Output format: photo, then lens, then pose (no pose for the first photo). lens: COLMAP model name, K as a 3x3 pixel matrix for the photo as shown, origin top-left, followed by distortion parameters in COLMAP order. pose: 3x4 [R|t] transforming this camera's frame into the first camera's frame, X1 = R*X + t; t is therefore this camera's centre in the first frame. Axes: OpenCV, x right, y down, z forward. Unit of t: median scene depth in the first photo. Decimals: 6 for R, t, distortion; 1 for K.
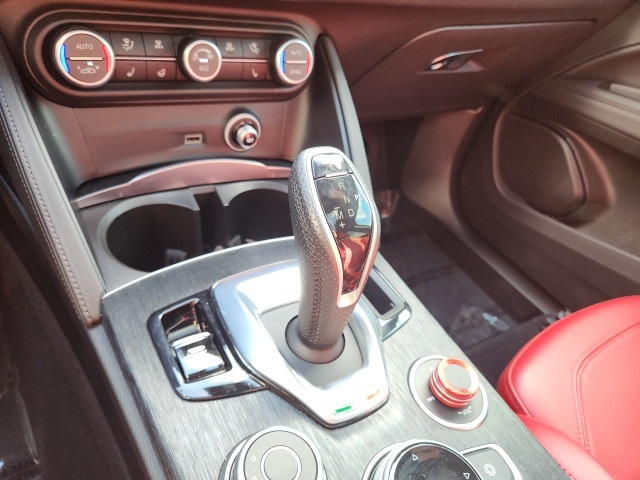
lens RADIAL K [[447.3, 0, 313.9], [0, 447.3, 248.2], [0, 0, 1]] dist [0.066462, -0.080312]
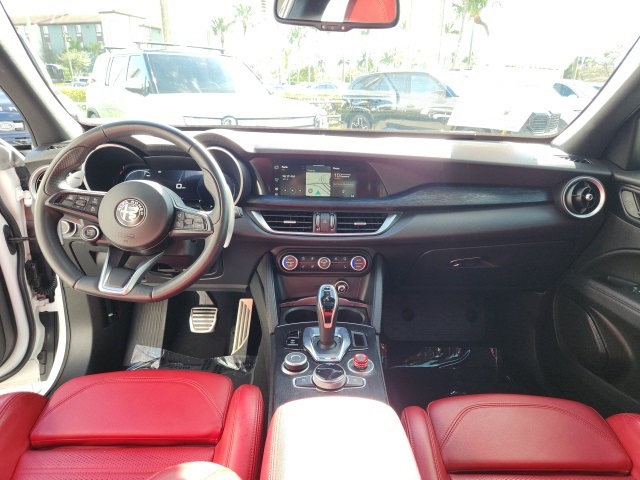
lens RADIAL K [[417.0, 0, 319.8], [0, 417.0, 248.3], [0, 0, 1]] dist [0.069386, -0.055862]
pose [[0.859339, -0.016006, -0.511157, 1.014843], [-0.192413, 0.915948, -0.352160, 0.426147], [0.473830, 0.400978, 0.784030, -1.093302]]
